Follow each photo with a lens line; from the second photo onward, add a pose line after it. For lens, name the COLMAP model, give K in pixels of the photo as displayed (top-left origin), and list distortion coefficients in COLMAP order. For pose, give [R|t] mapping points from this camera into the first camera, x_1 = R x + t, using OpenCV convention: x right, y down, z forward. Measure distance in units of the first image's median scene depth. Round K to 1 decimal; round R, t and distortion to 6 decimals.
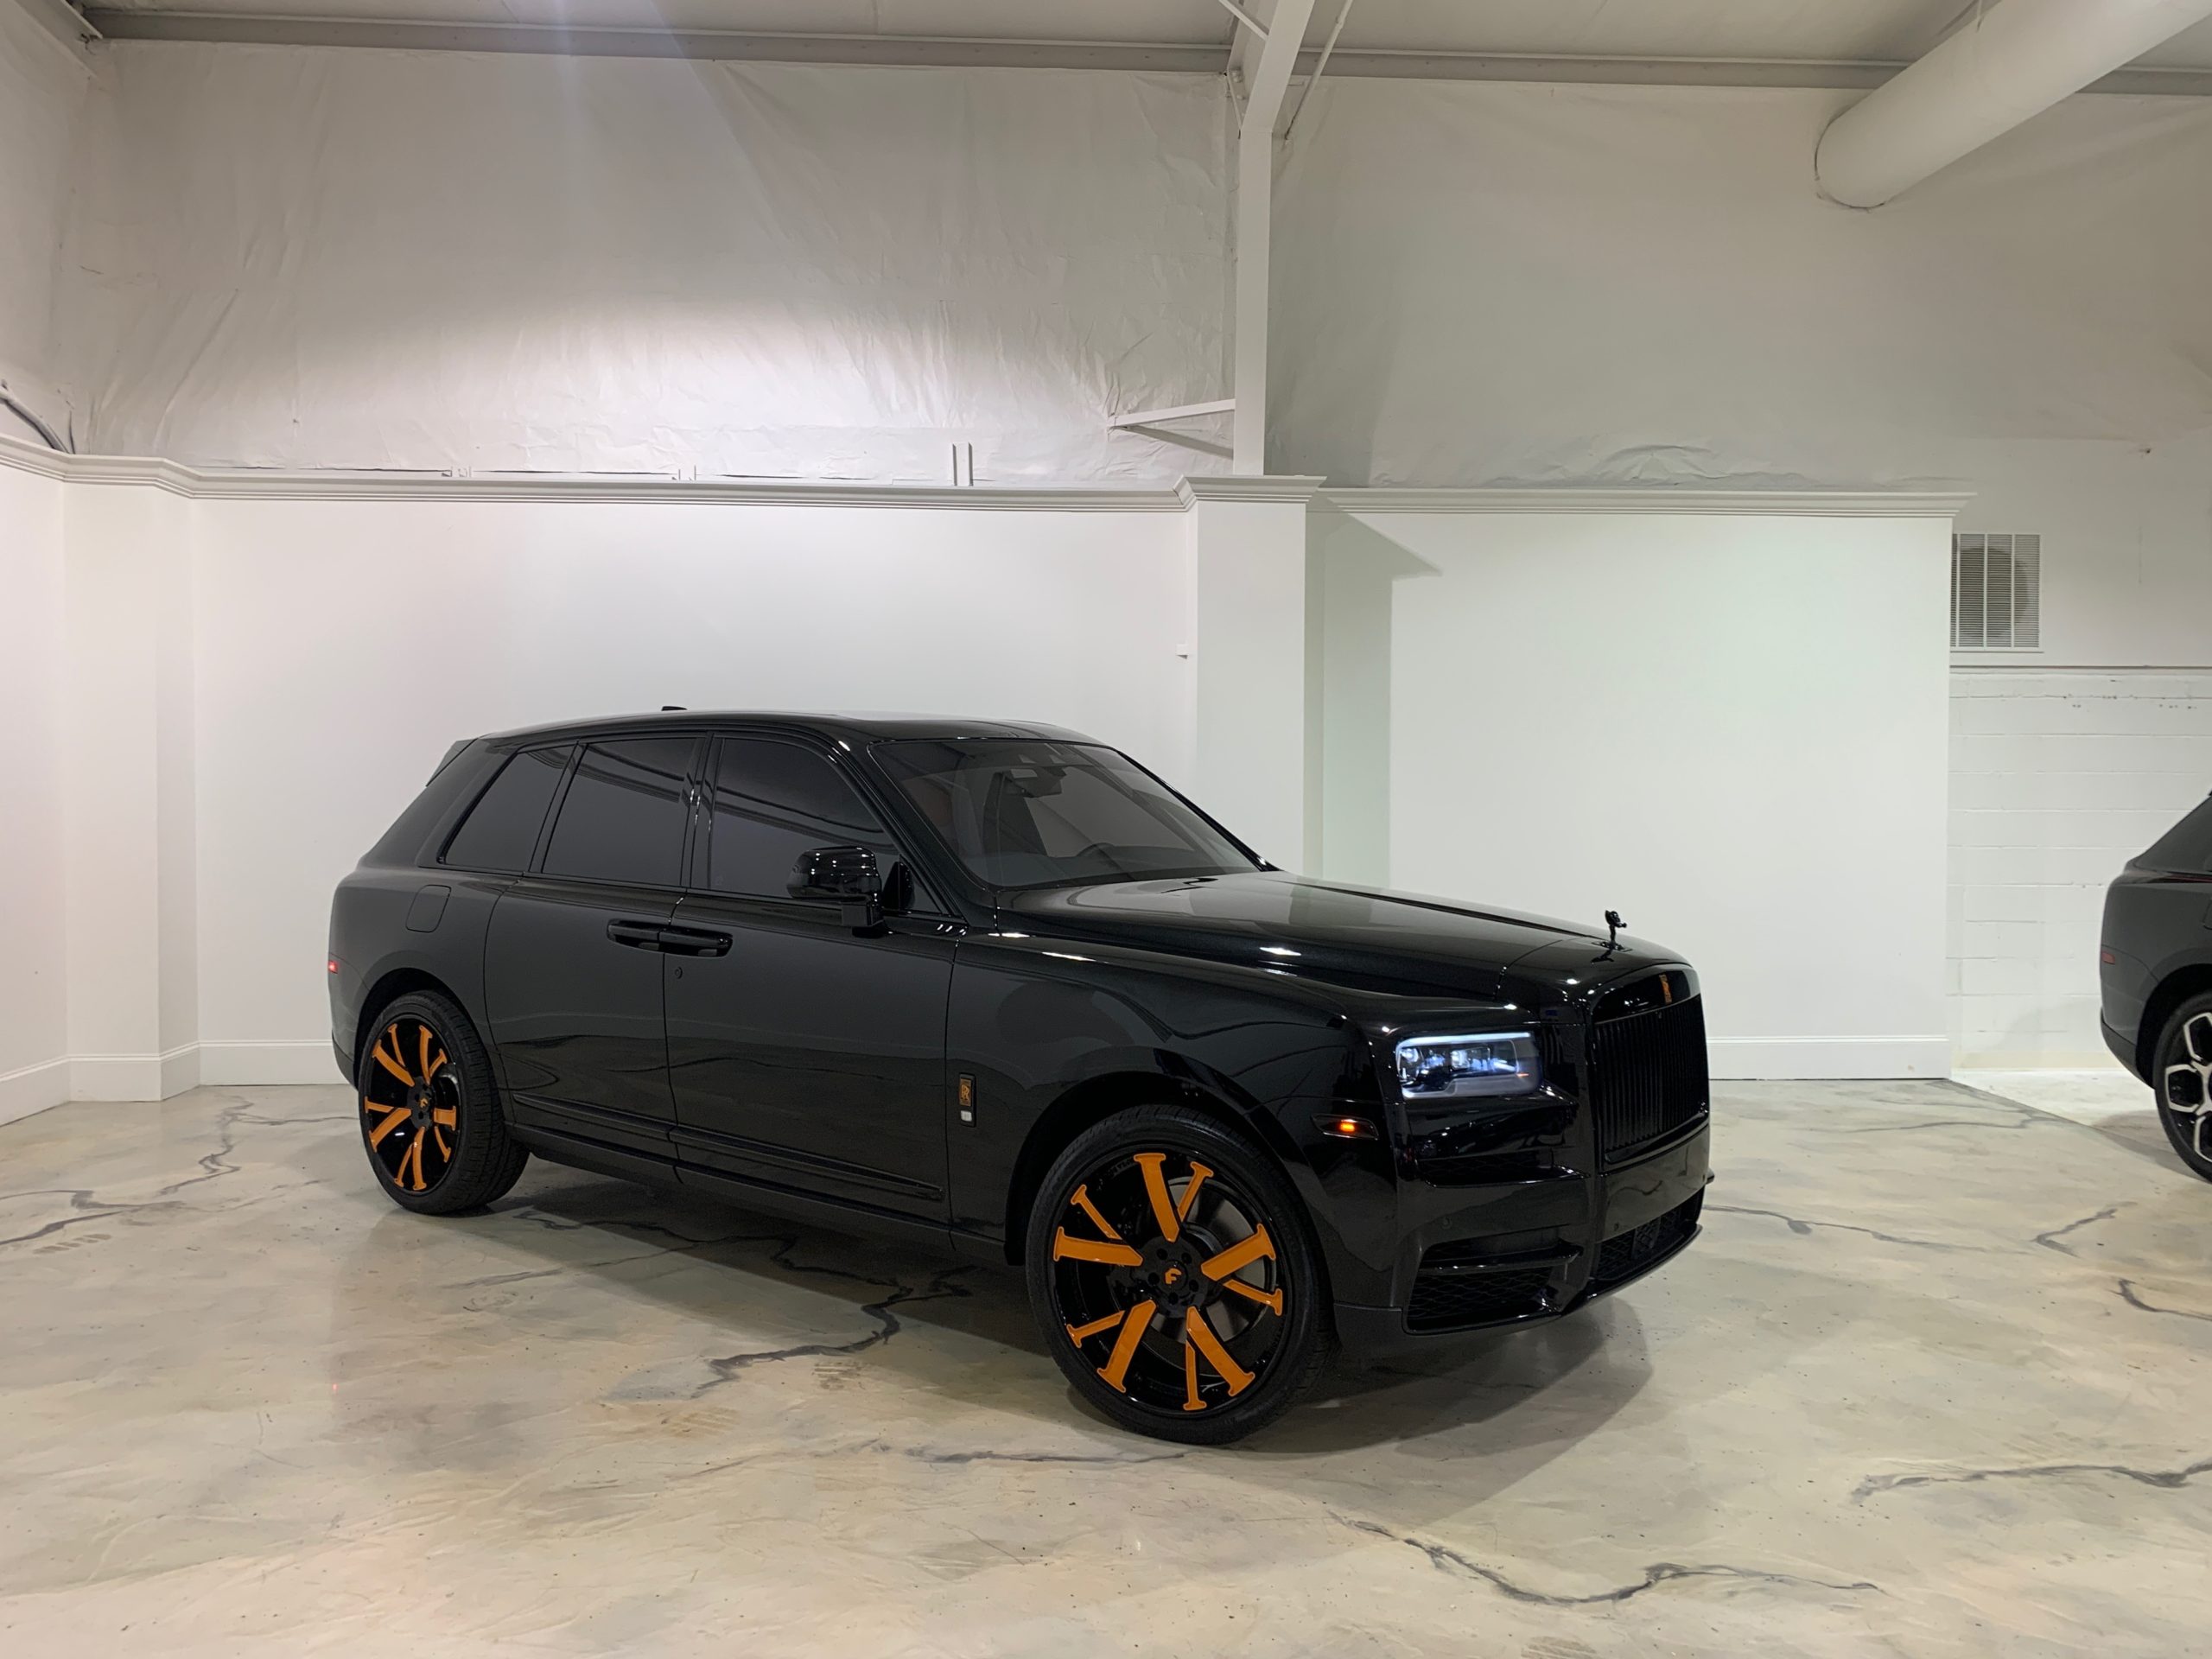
lens RADIAL K [[1695.5, 0, 1101.5], [0, 1695.5, 817.8], [0, 0, 1]] dist [0.021209, -0.017869]
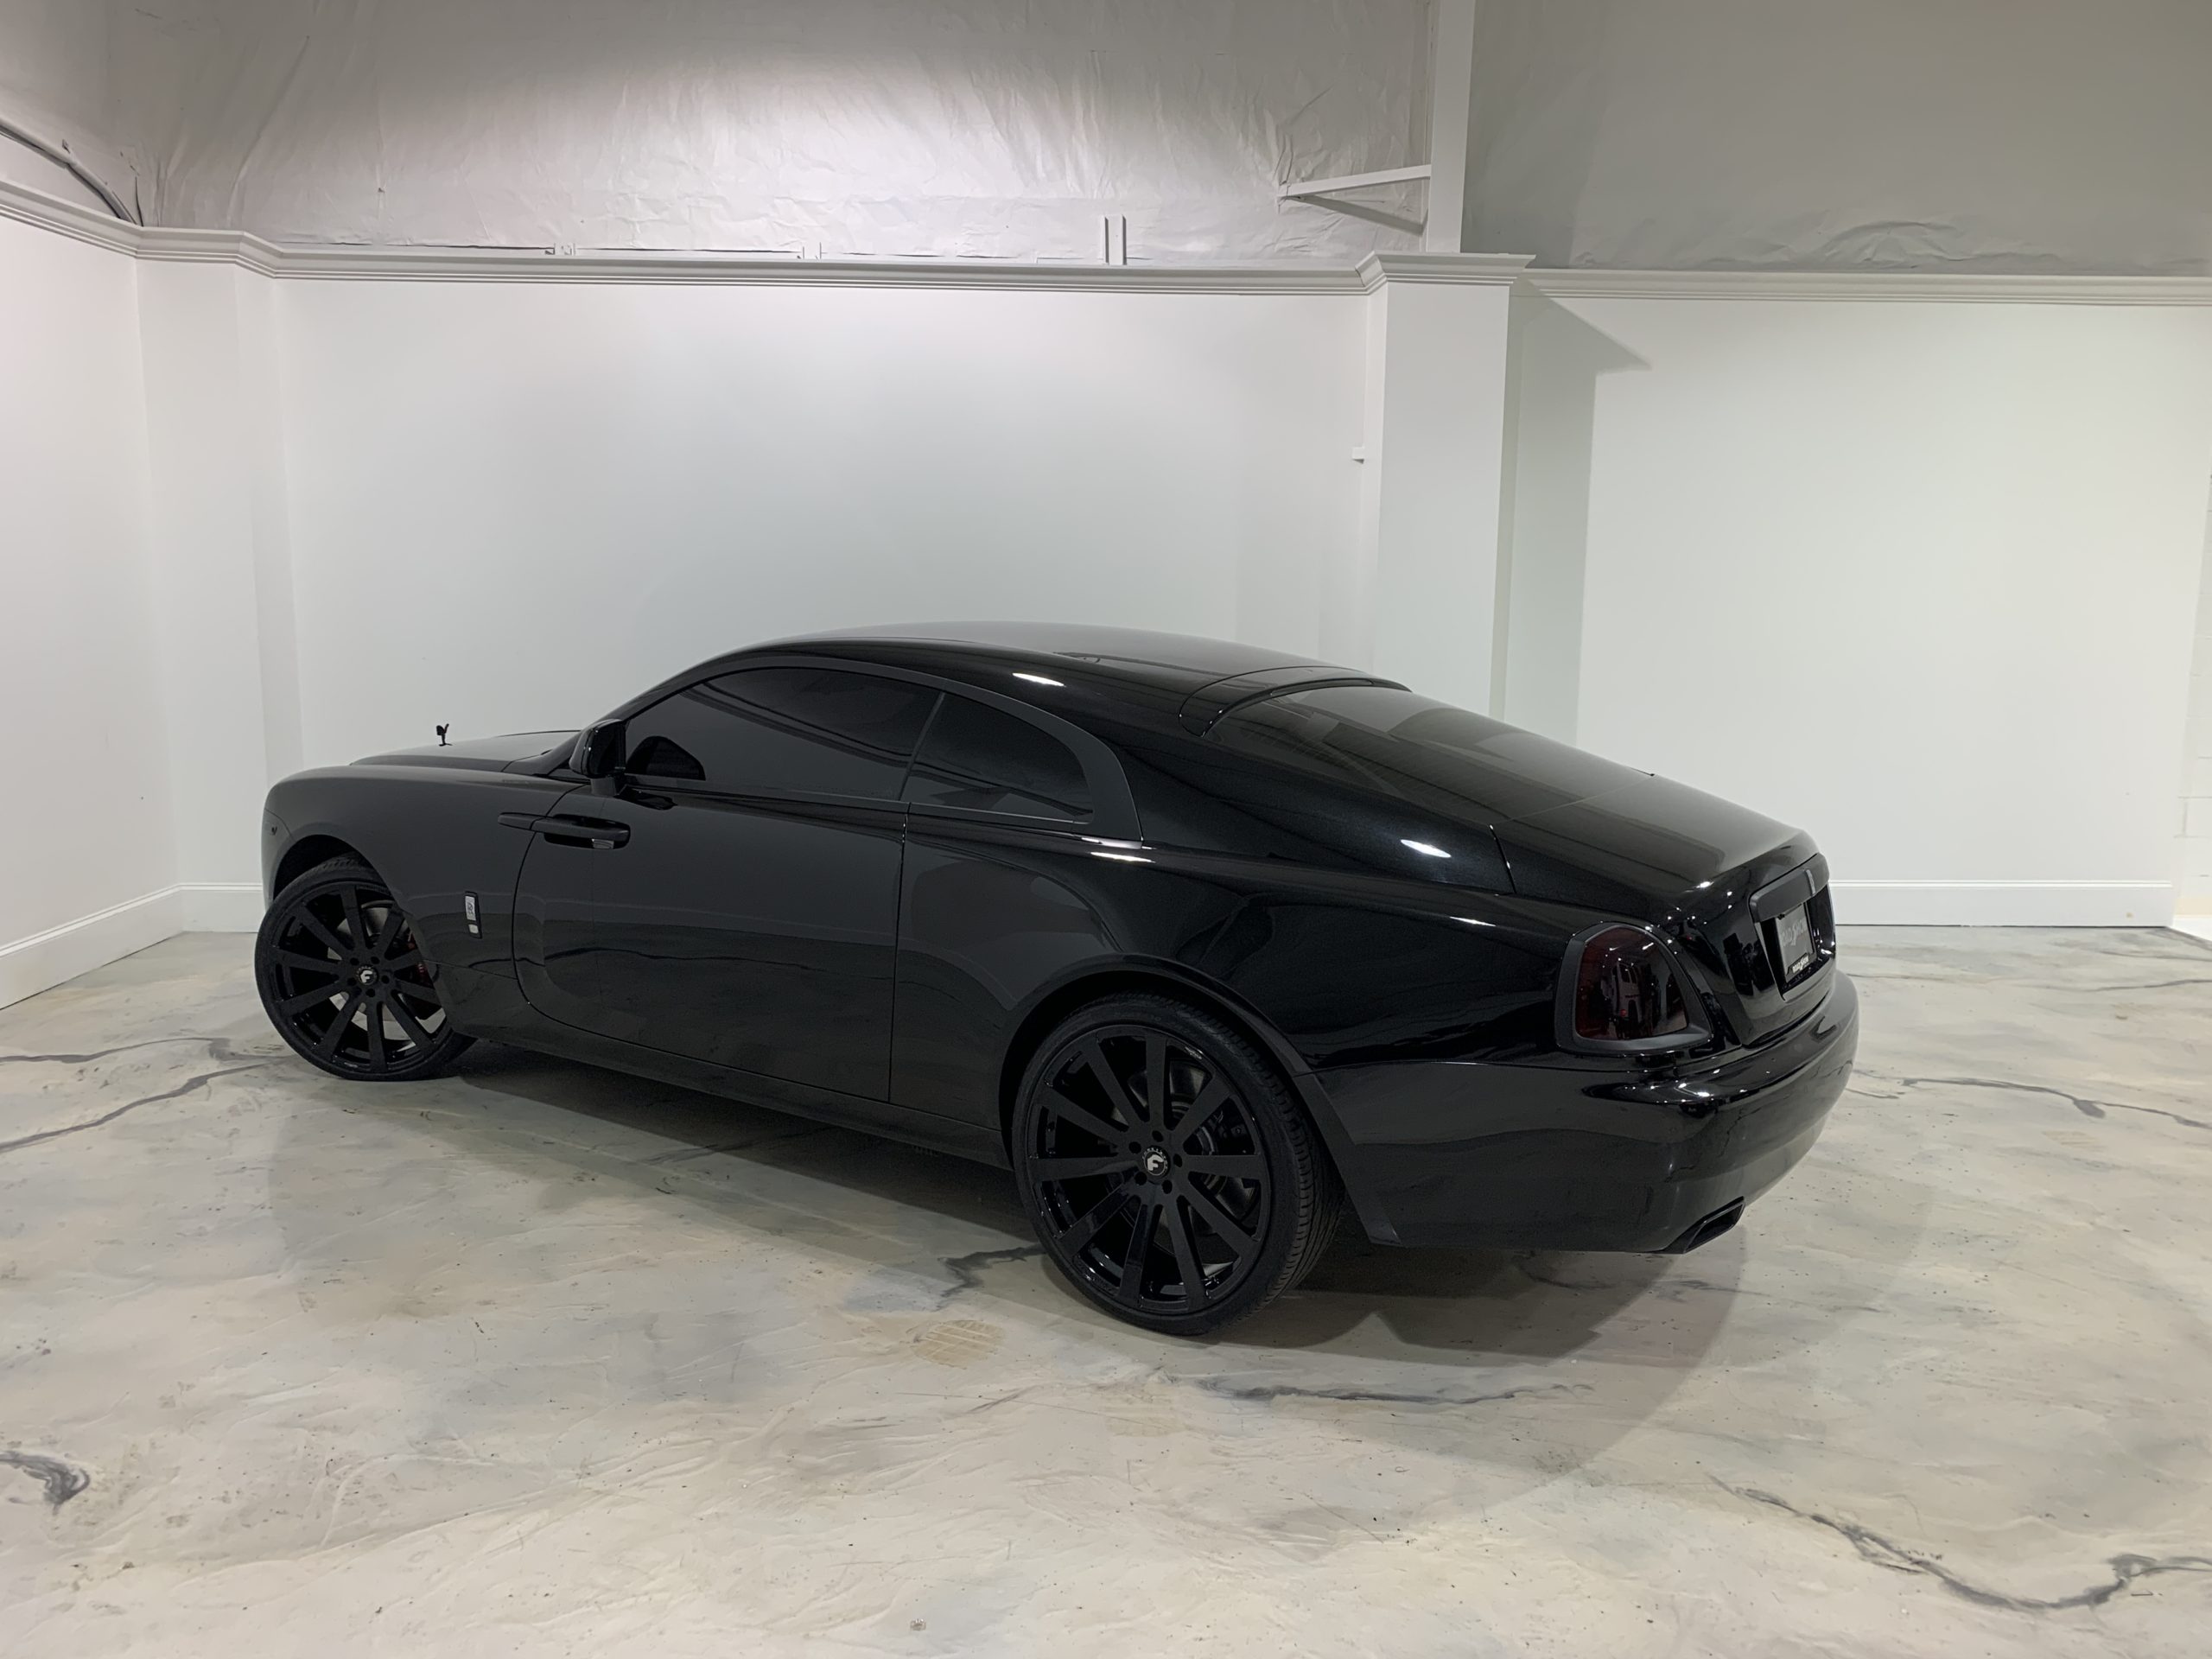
lens RADIAL K [[1695.5, 0, 1095.3], [0, 1695.5, 824.1], [0, 0, 1]] dist [0.021209, -0.017869]
pose [[0.999687, 0.010288, -0.022825, -0.100262], [-0.007438, 0.992550, 0.121614, -0.016704], [0.023906, -0.121406, 0.992315, 0.101744]]
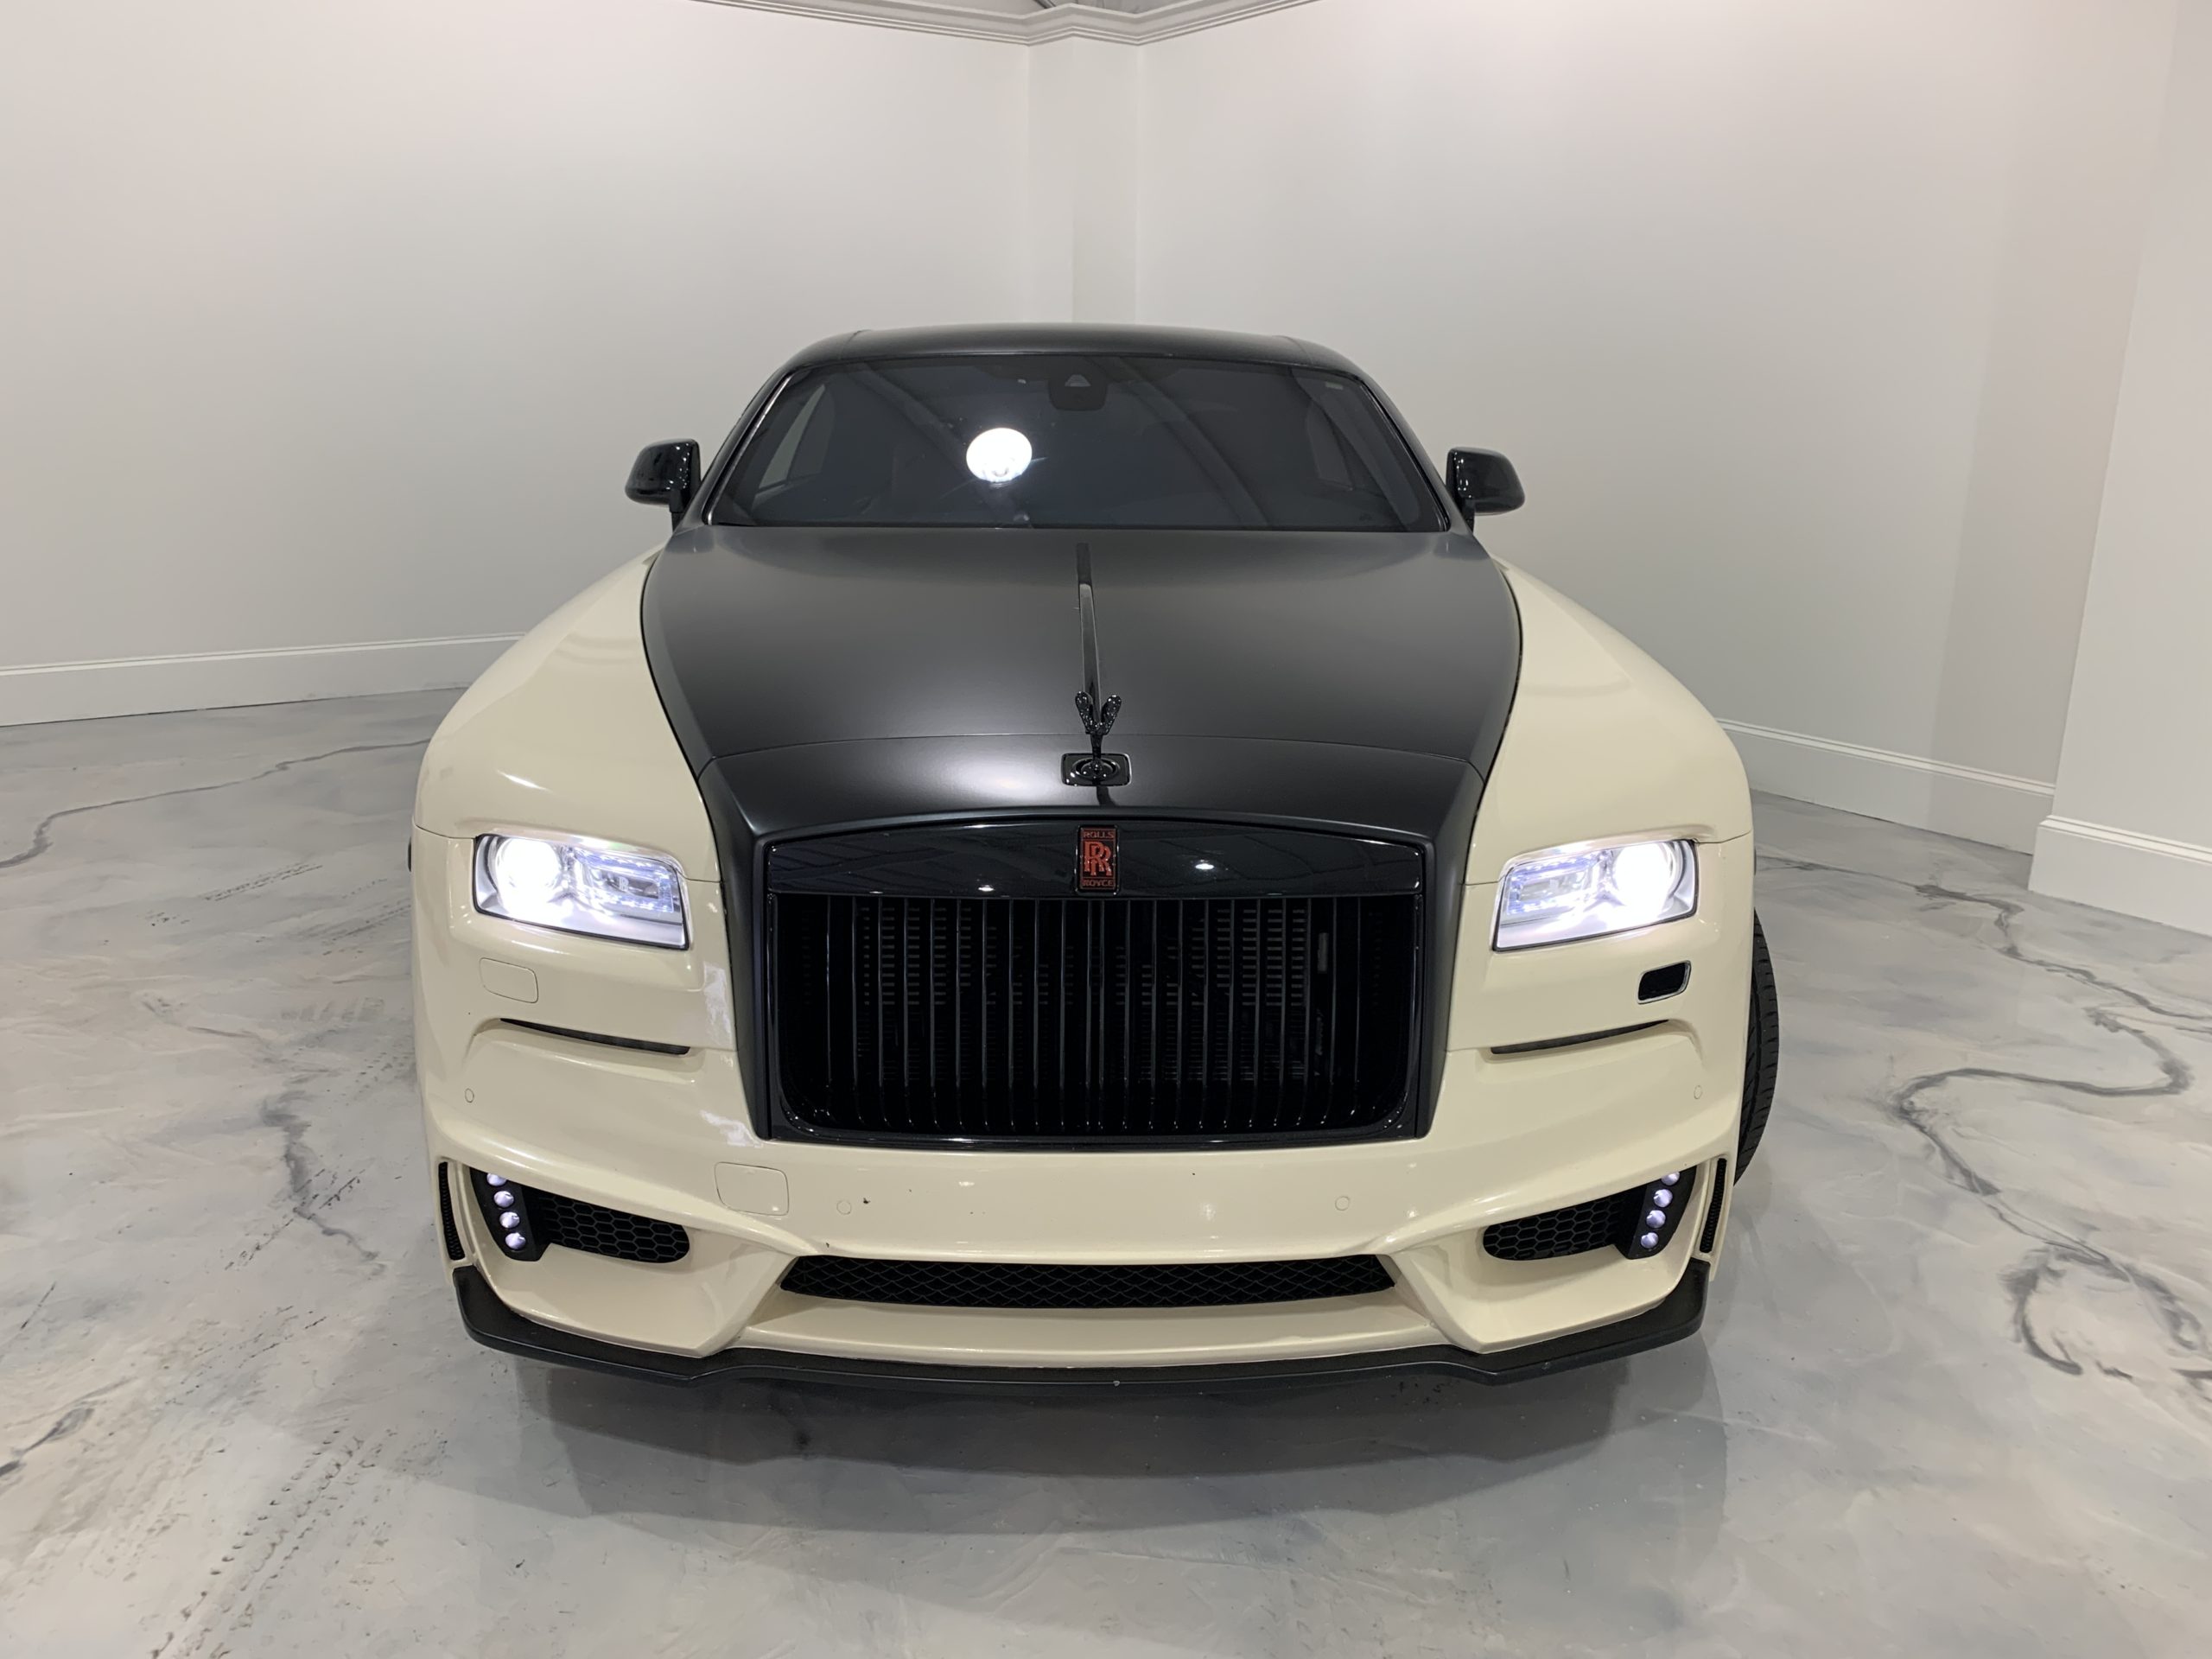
lens RADIAL K [[1695.5, 0, 1102.6], [0, 1695.5, 816.2], [0, 0, 1]] dist [0.021209, -0.017869]
pose [[0.524197, 0.214502, -0.824140, 0.495855], [-0.033871, 0.972244, 0.231506, 0.024390], [0.850923, -0.093441, 0.516913, 0.610570]]
